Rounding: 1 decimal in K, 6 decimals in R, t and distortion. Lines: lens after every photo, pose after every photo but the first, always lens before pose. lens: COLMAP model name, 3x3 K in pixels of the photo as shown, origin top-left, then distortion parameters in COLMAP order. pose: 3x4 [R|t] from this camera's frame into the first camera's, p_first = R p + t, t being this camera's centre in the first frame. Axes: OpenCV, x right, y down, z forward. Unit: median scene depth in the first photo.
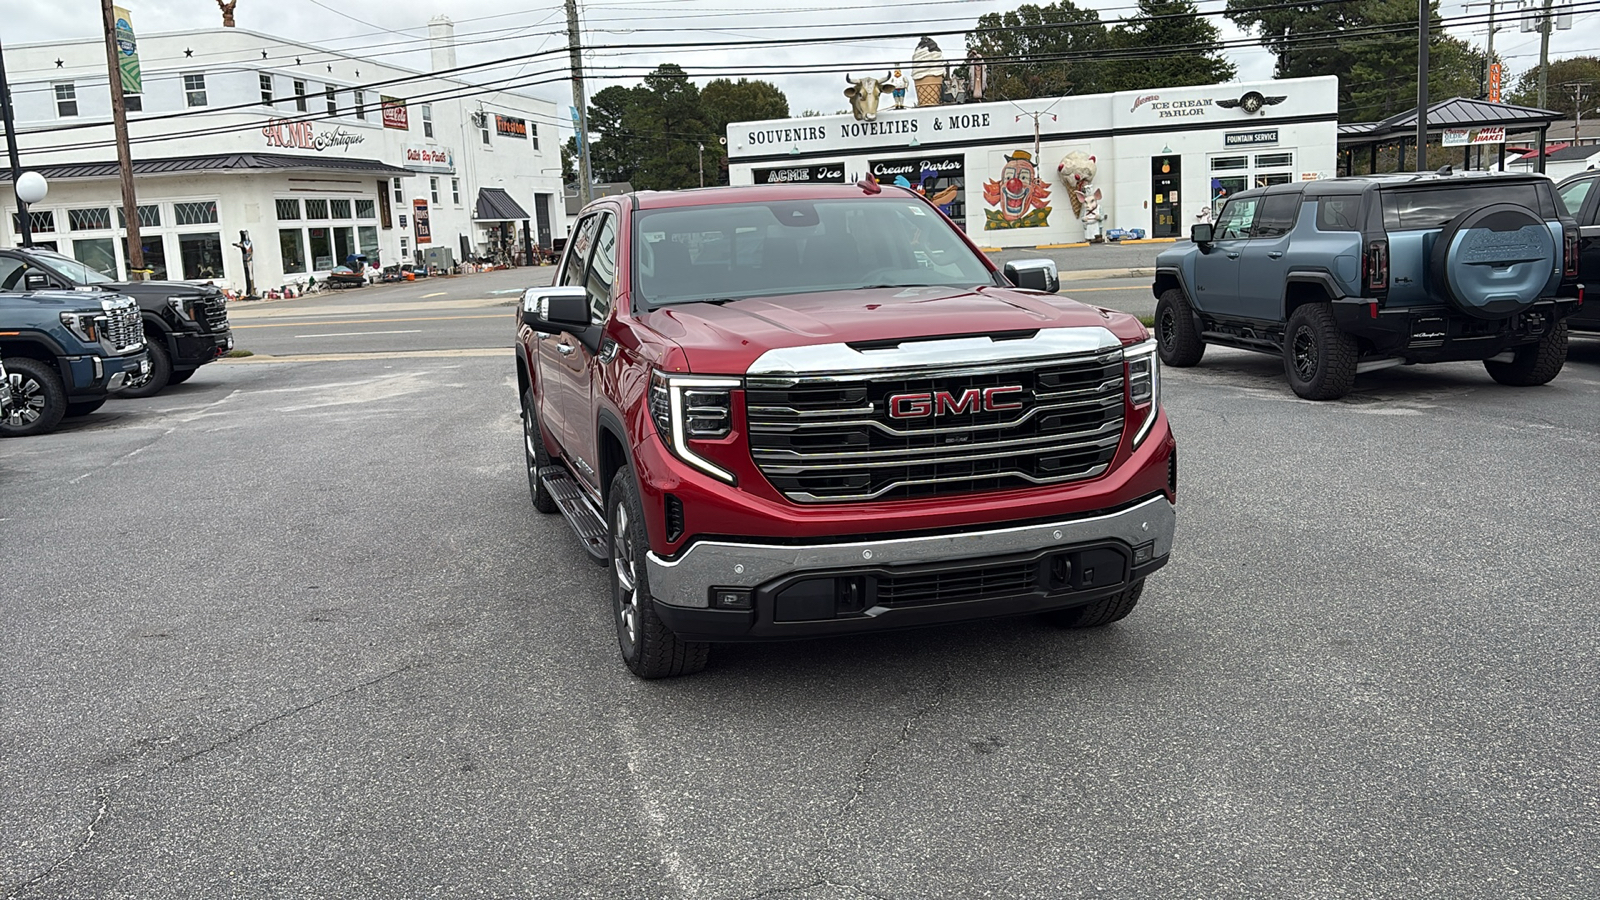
lens RADIAL K [[1400.0, 0, 754.6], [0, 1400.0, 479.3], [0, 0, 1]] dist [0.039303, -0.019589]
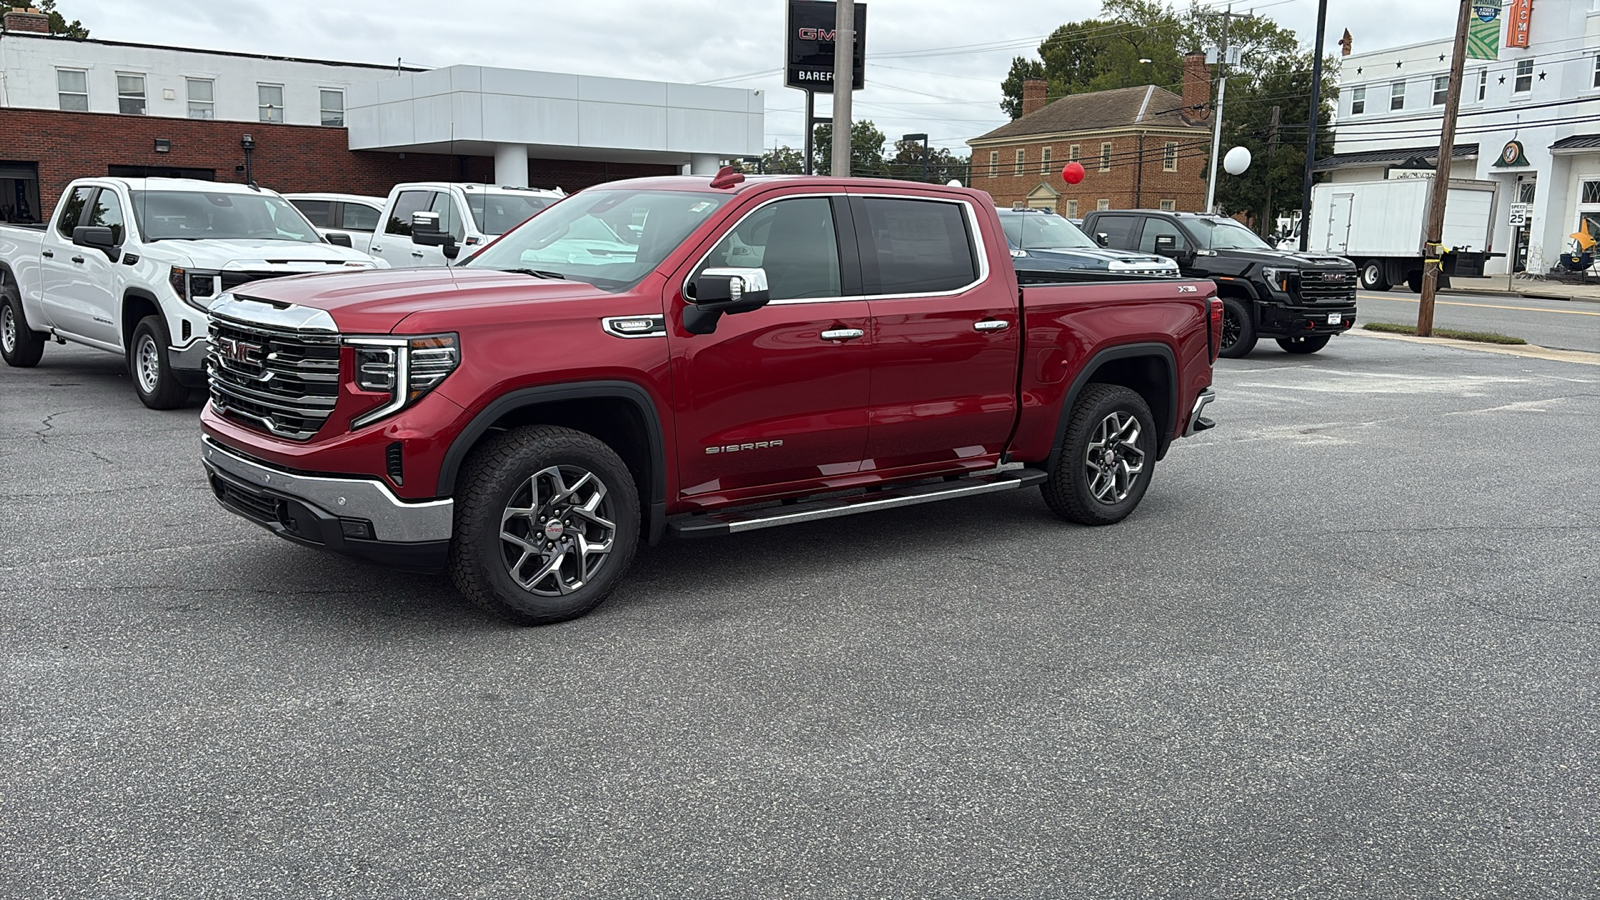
lens RADIAL K [[1400.0, 0, 754.6], [0, 1400.0, 479.3], [0, 0, 1]] dist [0.039303, -0.019589]
pose [[0.409224, 0.224368, -0.884417, 0.158155], [-0.201579, 0.967576, 0.152193, -0.024501], [0.889888, 0.115999, 0.441184, 0.091798]]
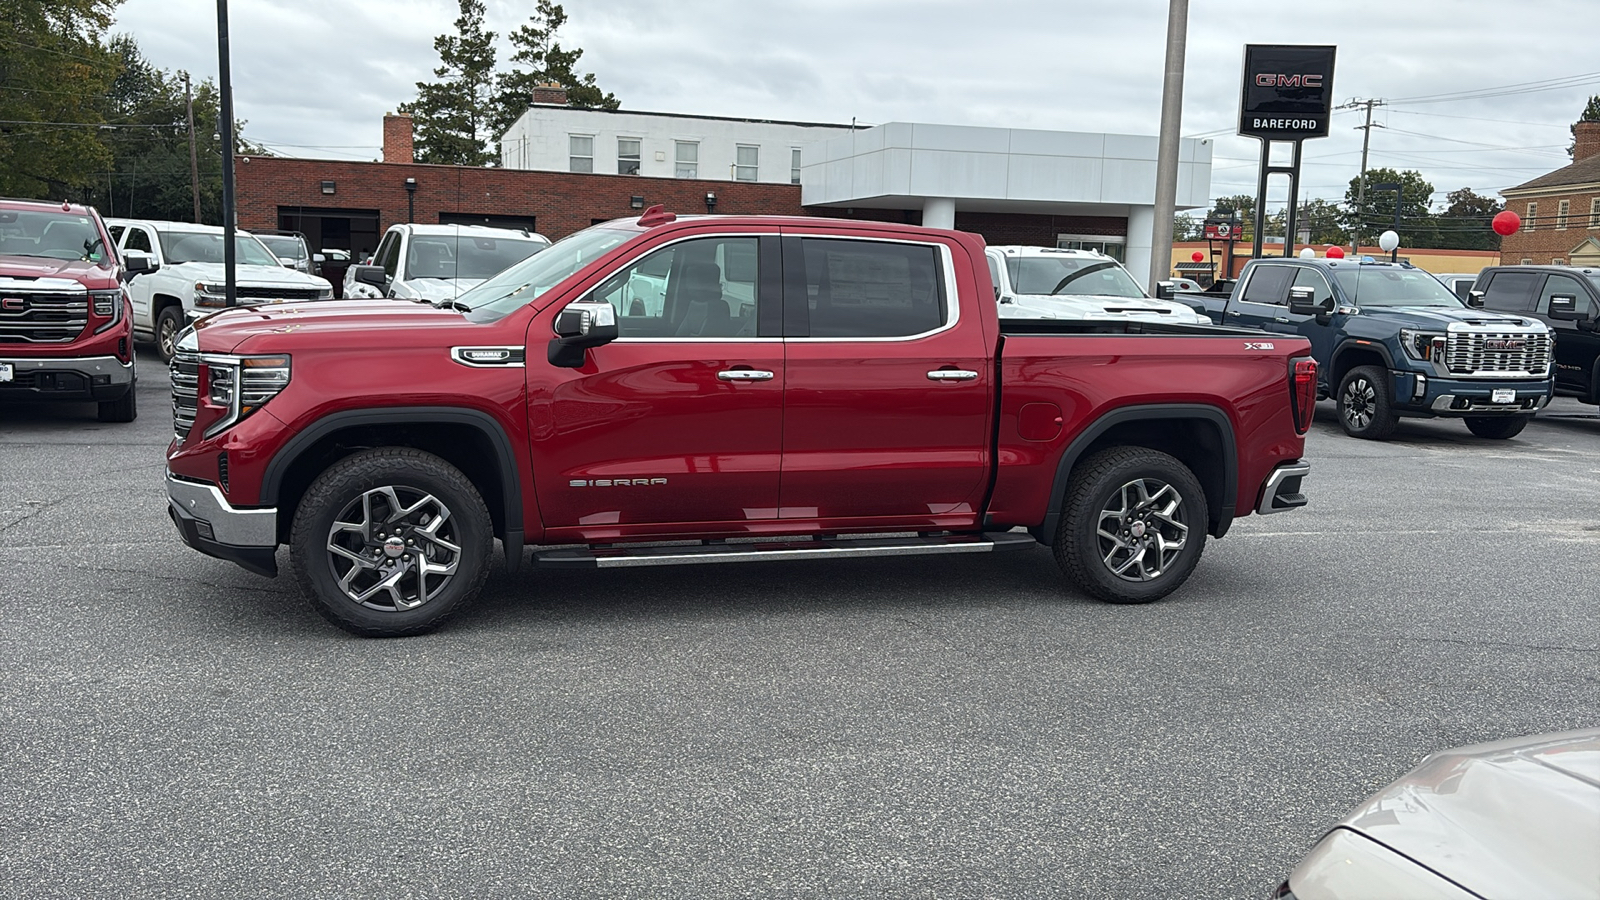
lens RADIAL K [[1404.7, 0, 793.3], [0, 1404.7, 476.3], [0, 0, 1]] dist [0.043297, -0.027725]
pose [[0.072205, 0.203202, -0.976471, 0.171592], [-0.212440, 0.959694, 0.184002, -0.036732], [0.974503, 0.194155, 0.112463, 0.156355]]
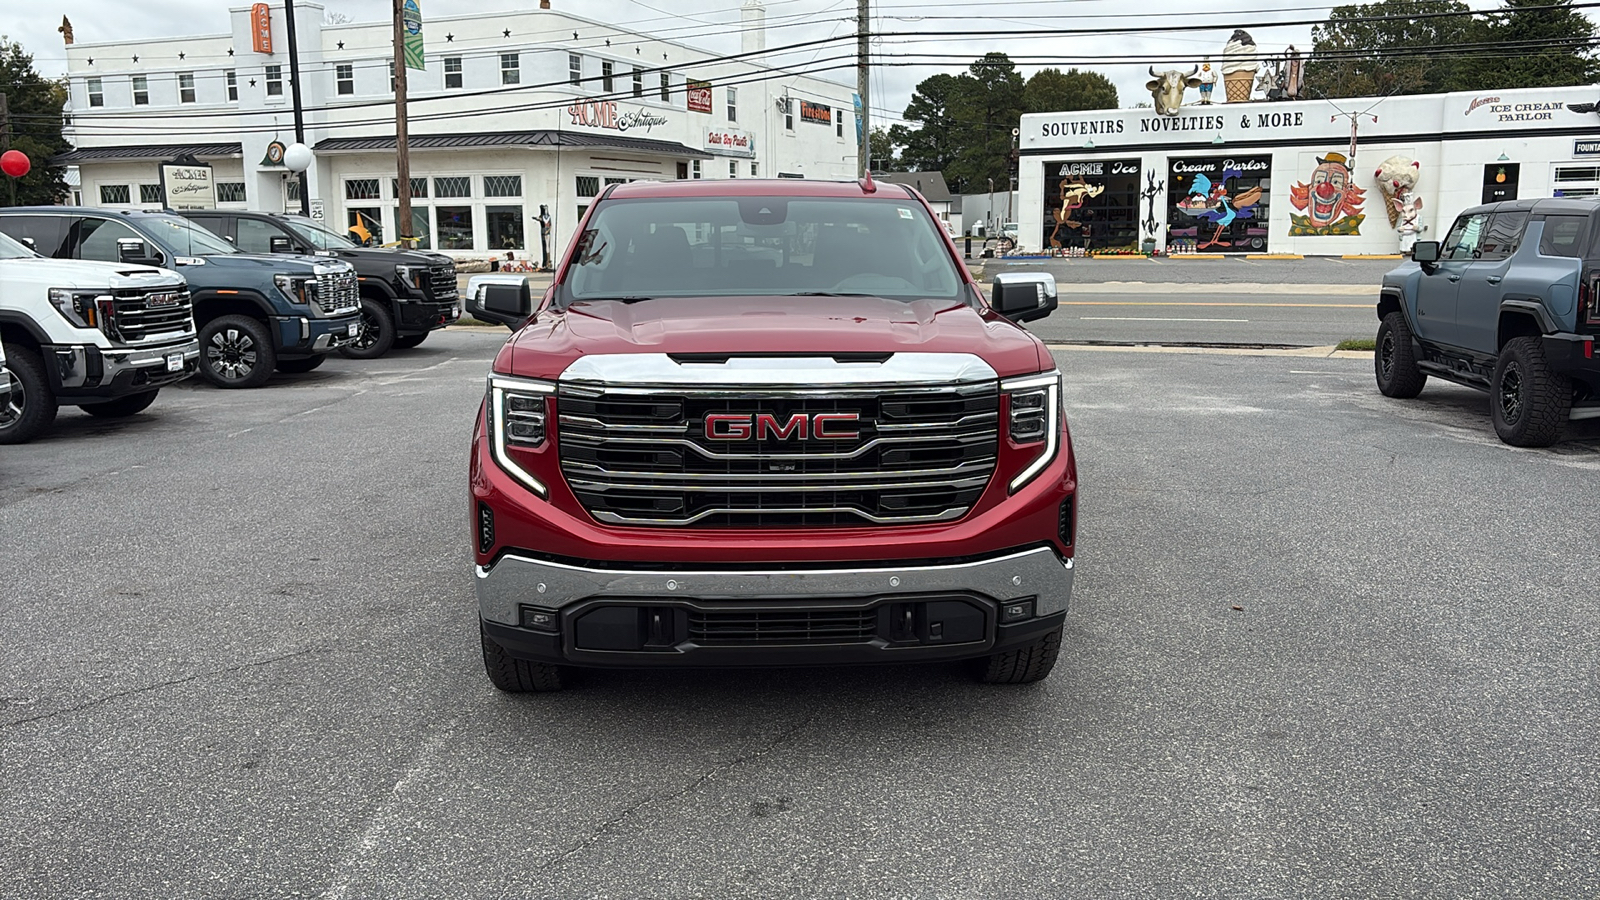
lens RADIAL K [[1404.7, 0, 793.3], [0, 1404.7, 476.3], [0, 0, 1]] dist [0.043297, -0.027725]
pose [[0.978438, 0.079261, -0.190725, 0.034814], [-0.078307, 0.996850, 0.012545, -0.003714], [0.191118, 0.002661, 0.981563, 0.011415]]
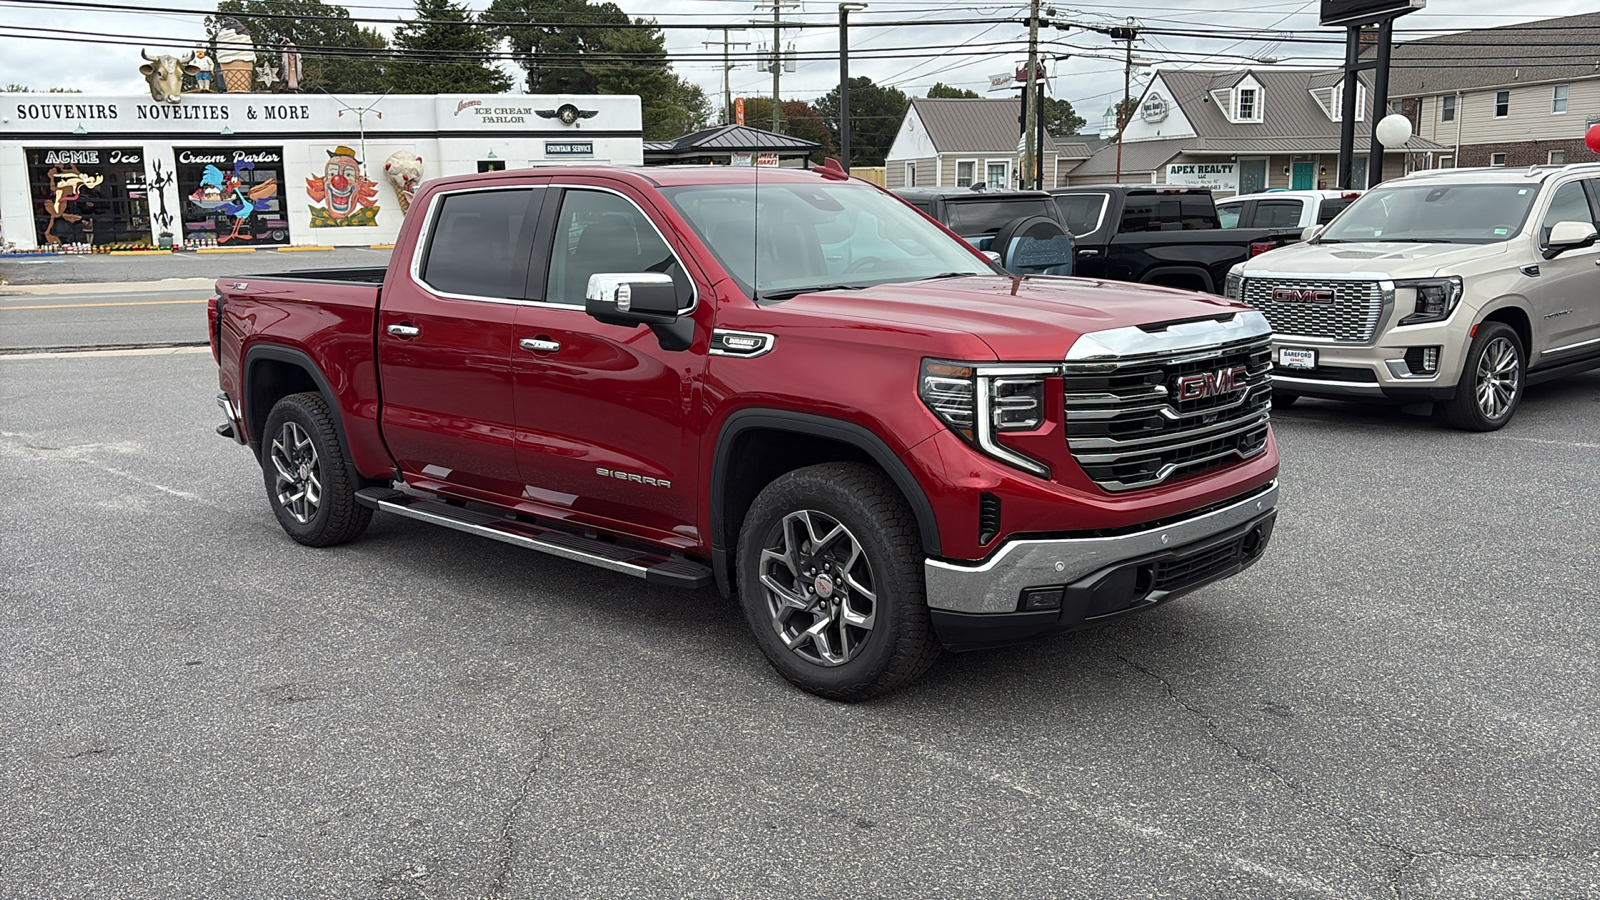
lens RADIAL K [[1400.0, 0, 754.6], [0, 1400.0, 479.3], [0, 0, 1]] dist [0.039303, -0.019589]
pose [[0.862051, -0.063987, 0.502765, -0.070772], [0.065327, 0.997752, 0.014974, -0.002381], [-0.502593, 0.019936, 0.864293, 0.029684]]
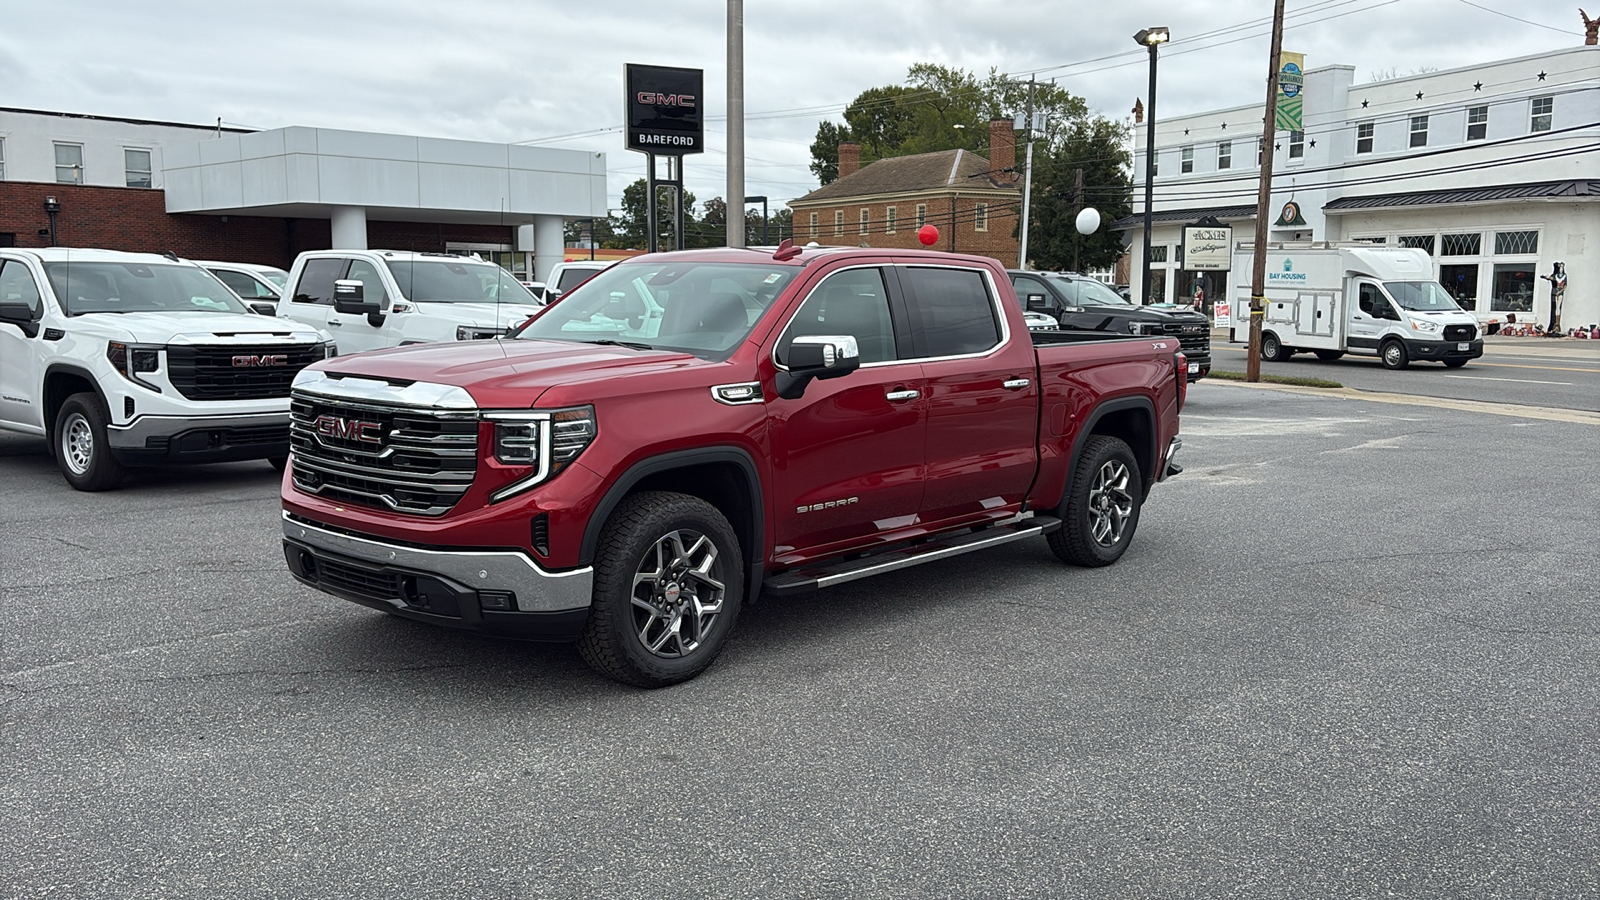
lens RADIAL K [[1404.7, 0, 793.3], [0, 1404.7, 476.3], [0, 0, 1]] dist [0.043297, -0.027725]
pose [[0.557146, 0.169750, -0.812880, 0.149666], [-0.183309, 0.979877, 0.078984, -0.019843], [0.809930, 0.105002, 0.577051, 0.062991]]
